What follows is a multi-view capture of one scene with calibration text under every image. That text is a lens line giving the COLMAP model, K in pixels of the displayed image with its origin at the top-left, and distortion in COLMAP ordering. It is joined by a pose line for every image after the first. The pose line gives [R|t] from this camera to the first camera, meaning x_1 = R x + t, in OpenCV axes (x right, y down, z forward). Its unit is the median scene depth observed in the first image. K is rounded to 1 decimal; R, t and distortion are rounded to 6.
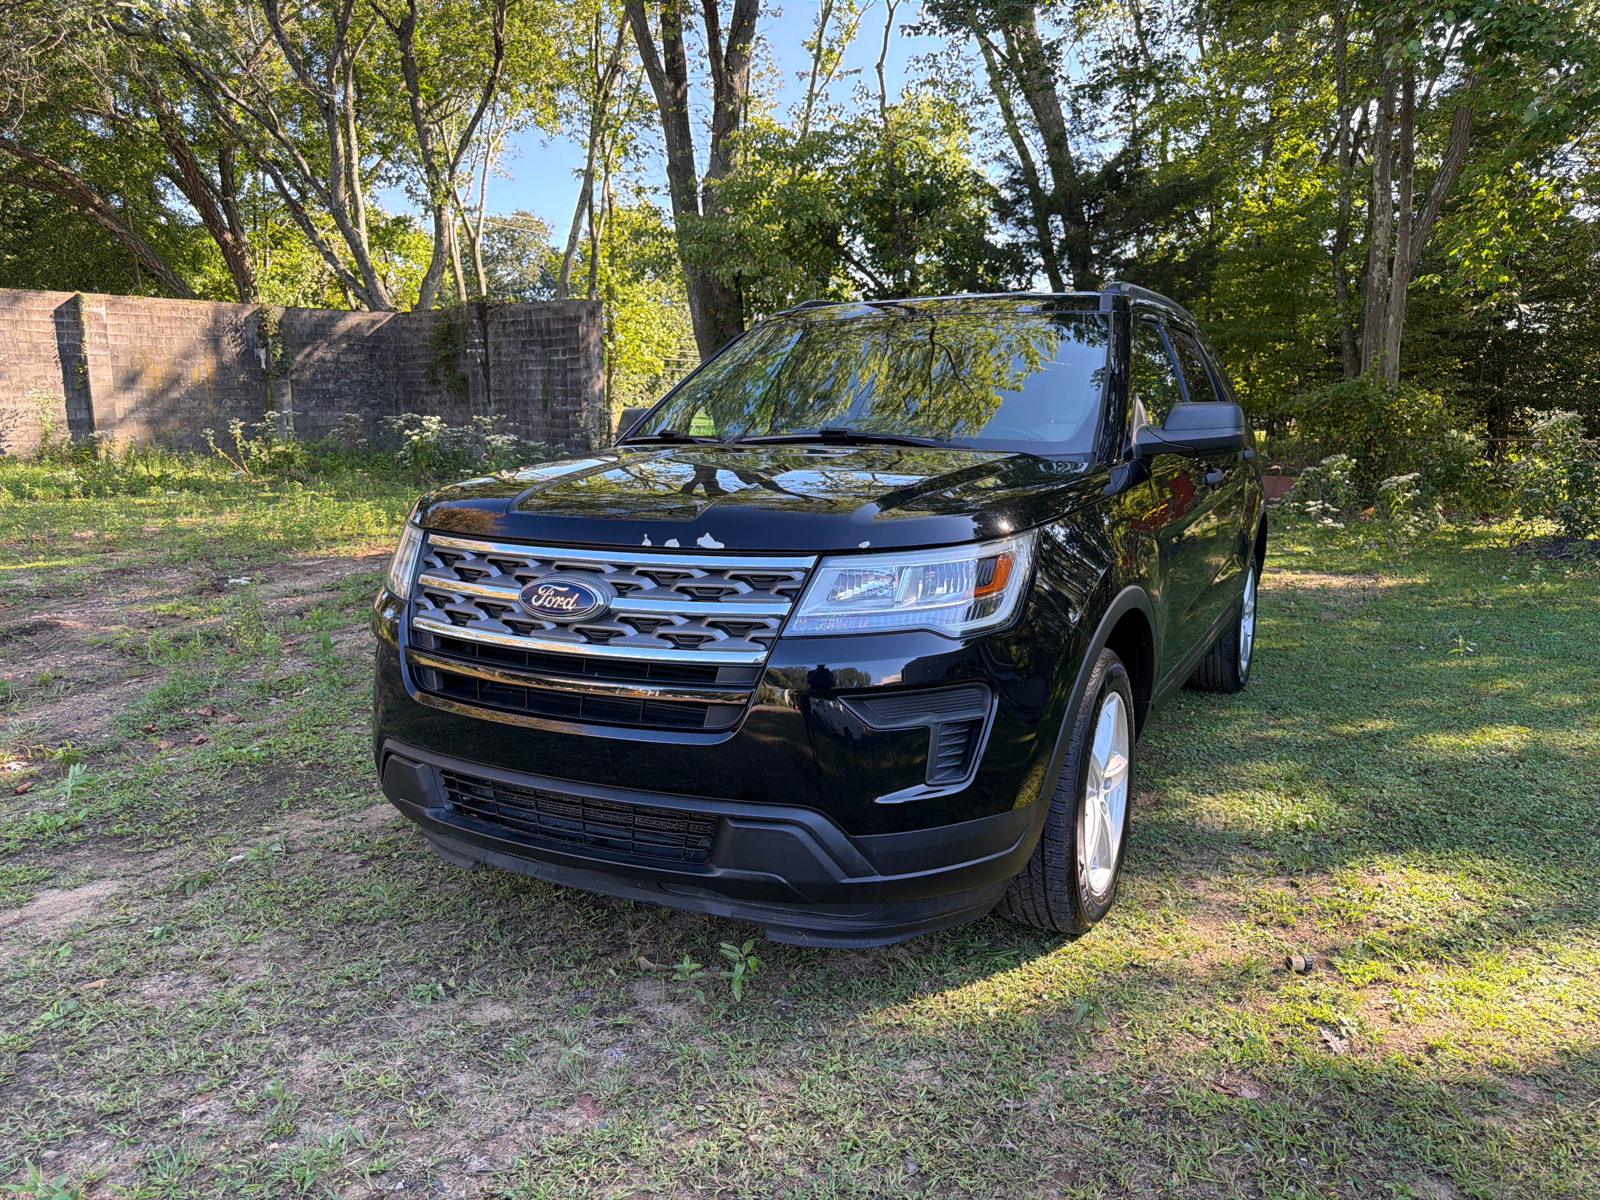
lens RADIAL K [[1128.1, 0, 800.0], [0, 1128.1, 600.0], [0, 0, 1]] dist [0.035658, -0.048491]
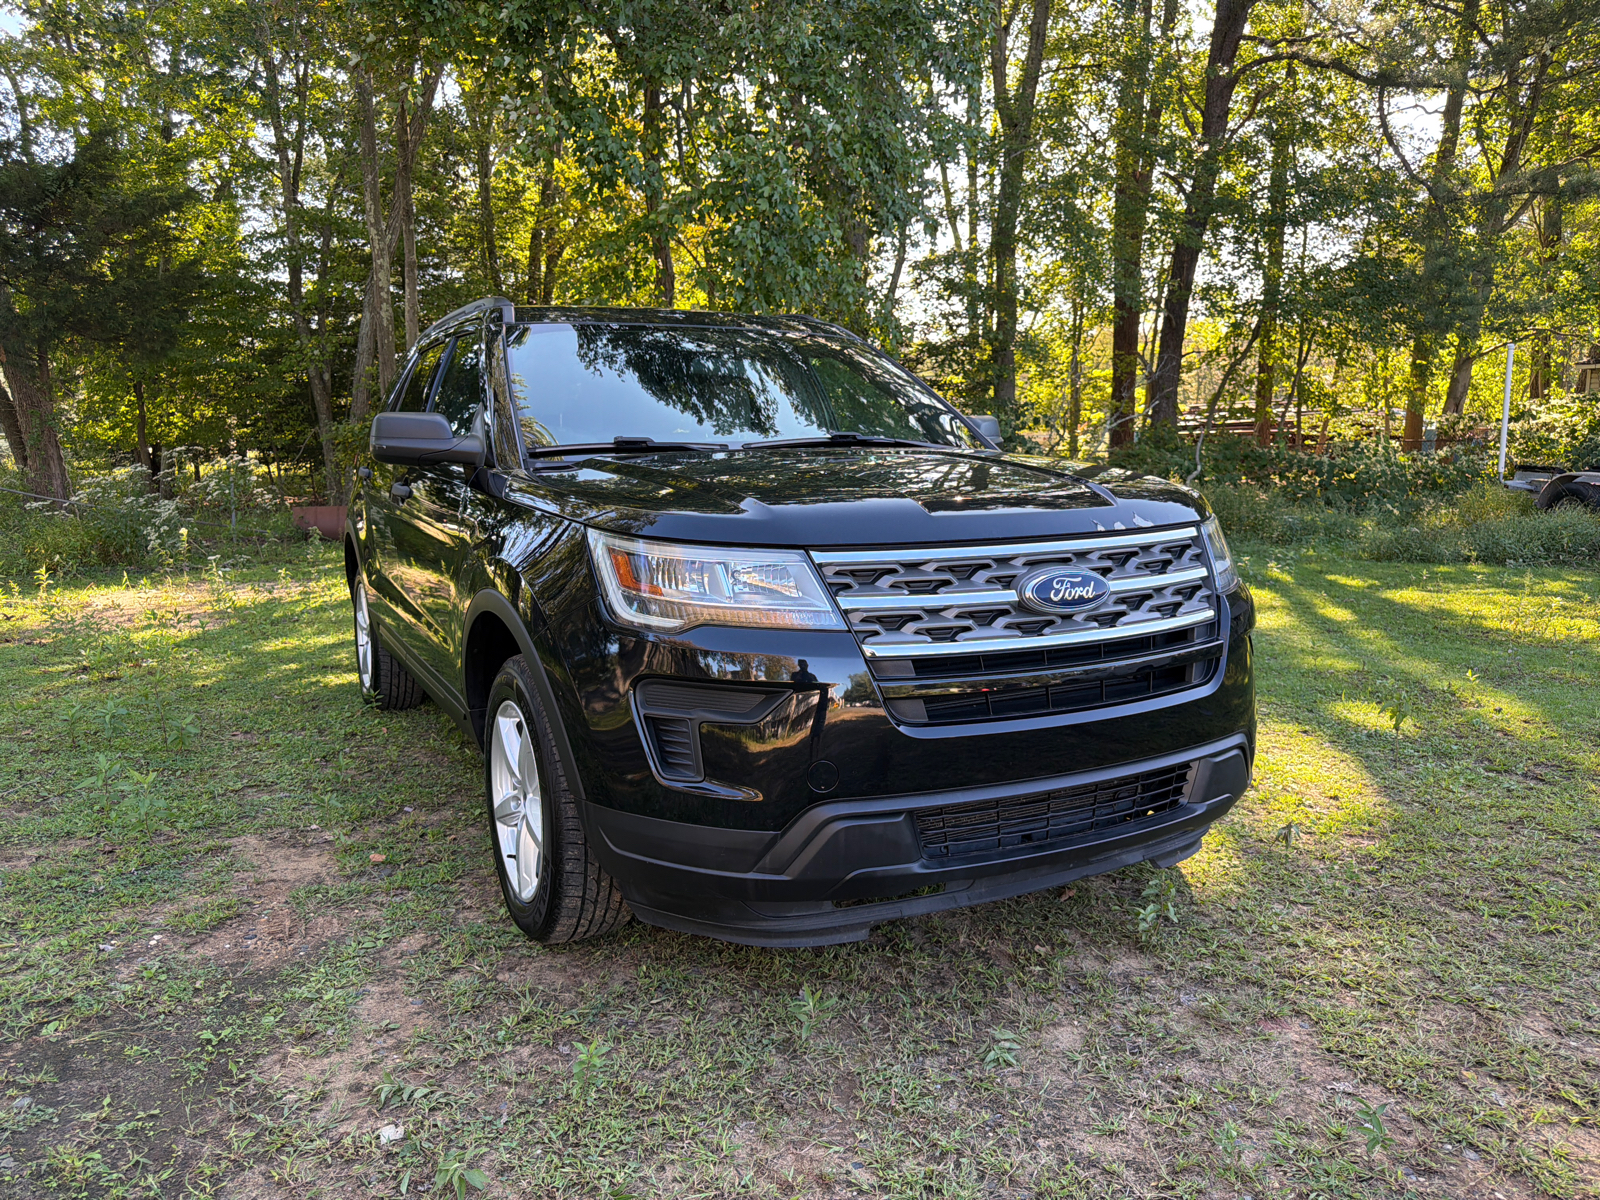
lens RADIAL K [[1128.1, 0, 800.0], [0, 1128.1, 600.0], [0, 0, 1]] dist [0.035658, -0.048491]
pose [[0.567544, -0.113744, 0.815448, -1.059725], [0.141028, 0.989204, 0.039827, -0.059726], [-0.811175, 0.092398, 0.577458, 0.566313]]
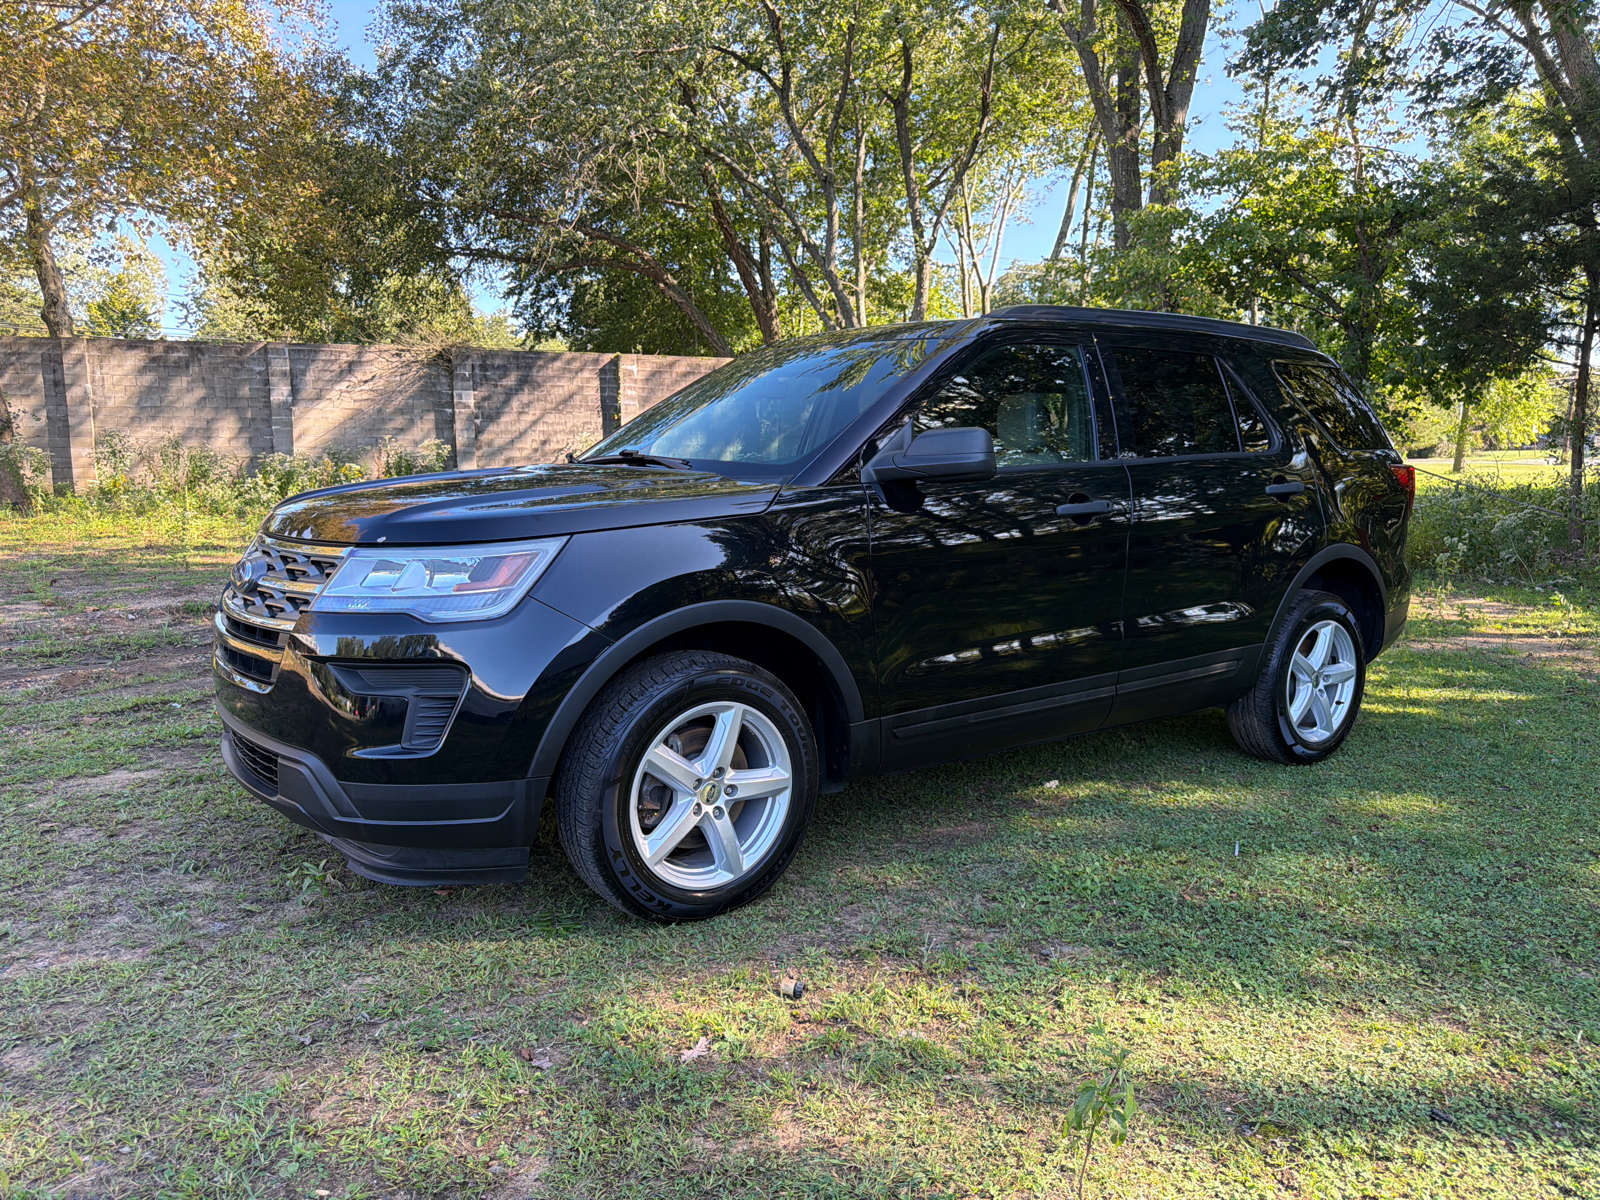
lens RADIAL K [[1128.1, 0, 800.0], [0, 1128.1, 600.0], [0, 0, 1]] dist [0.035658, -0.048491]
pose [[0.895065, 0.058584, -0.442071, 0.734689], [-0.074369, 0.997060, -0.018444, 0.002283], [0.439690, 0.049385, 0.896791, 0.101538]]
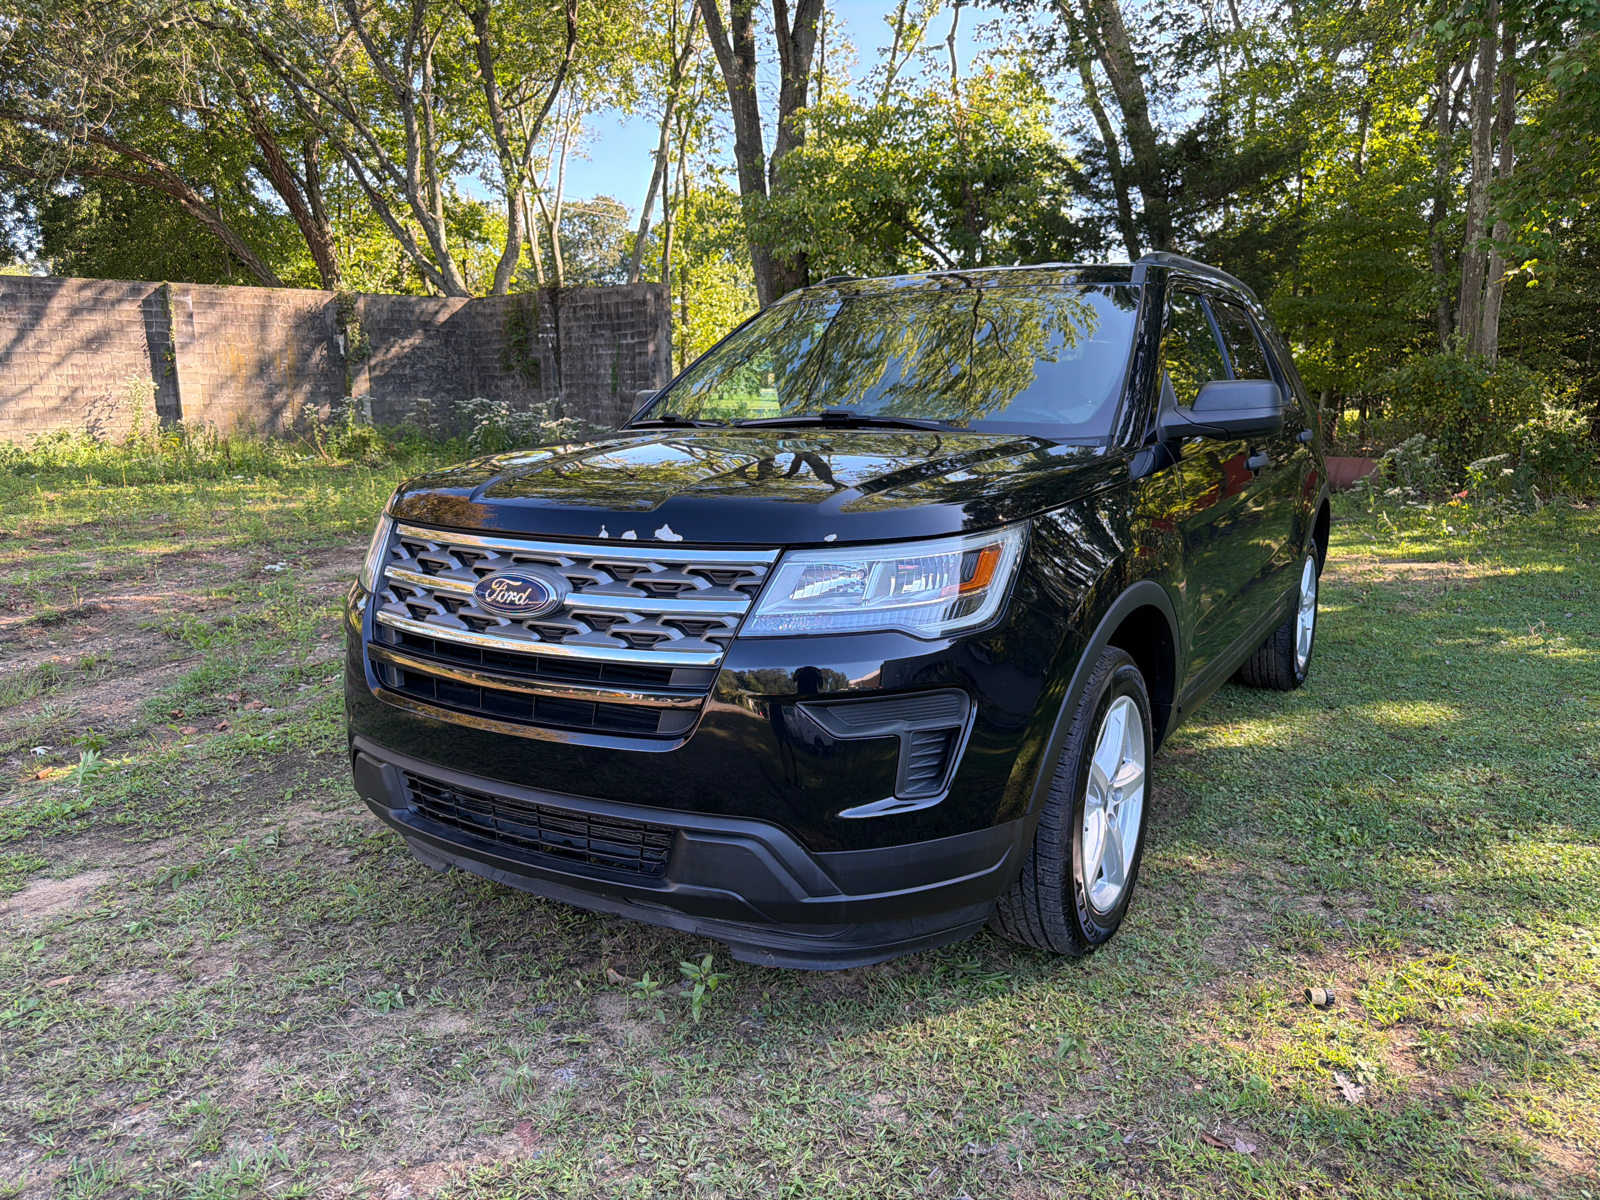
lens RADIAL K [[1132.6, 0, 800.0], [0, 1132.6, 600.0], [0, 0, 1]] dist [0.022040, -0.028843]
pose [[0.997594, 0.006173, -0.069053, 0.084031], [-0.005133, 0.999871, 0.015224, -0.010397], [0.069138, -0.014833, 0.997497, 0.064083]]
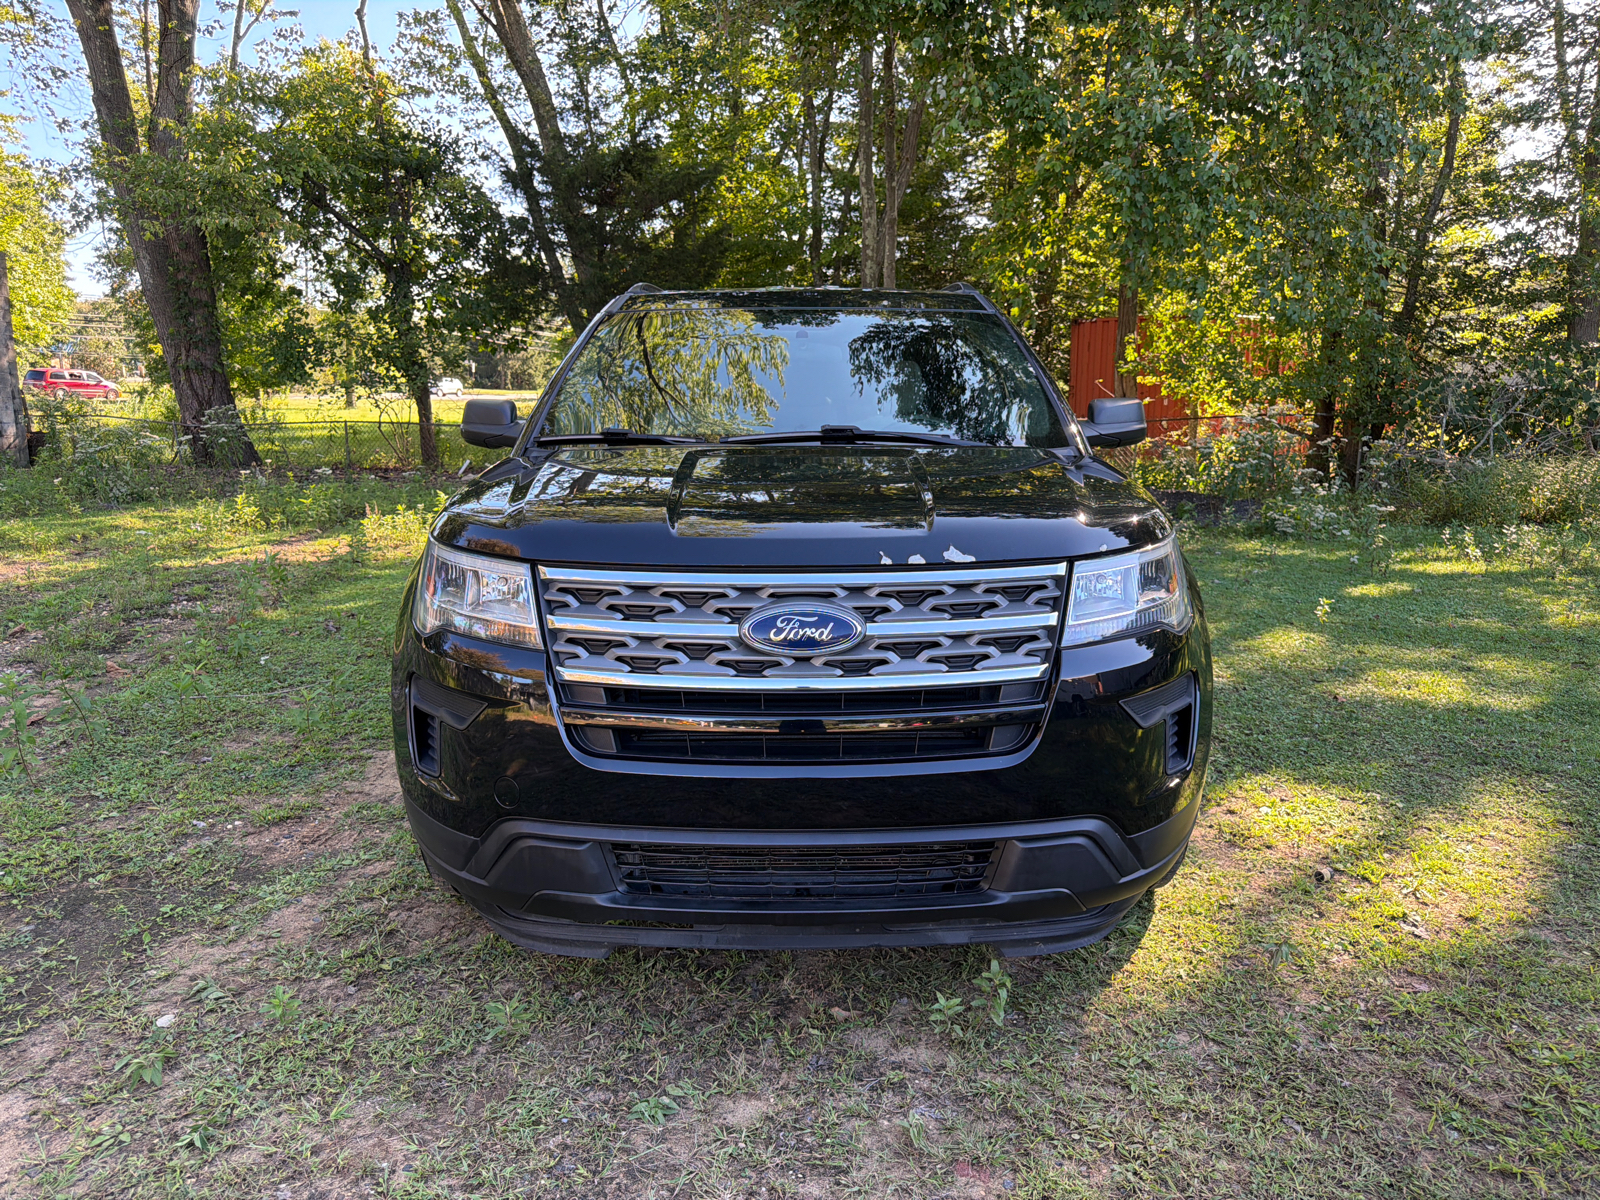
lens RADIAL K [[1128.1, 0, 800.0], [0, 1128.1, 600.0], [0, 0, 1]] dist [0.035658, -0.048491]
pose [[0.885627, -0.084557, 0.456634, -0.565207], [0.075524, 0.996418, 0.038036, -0.053595], [-0.458215, 0.000801, 0.888841, 0.194408]]
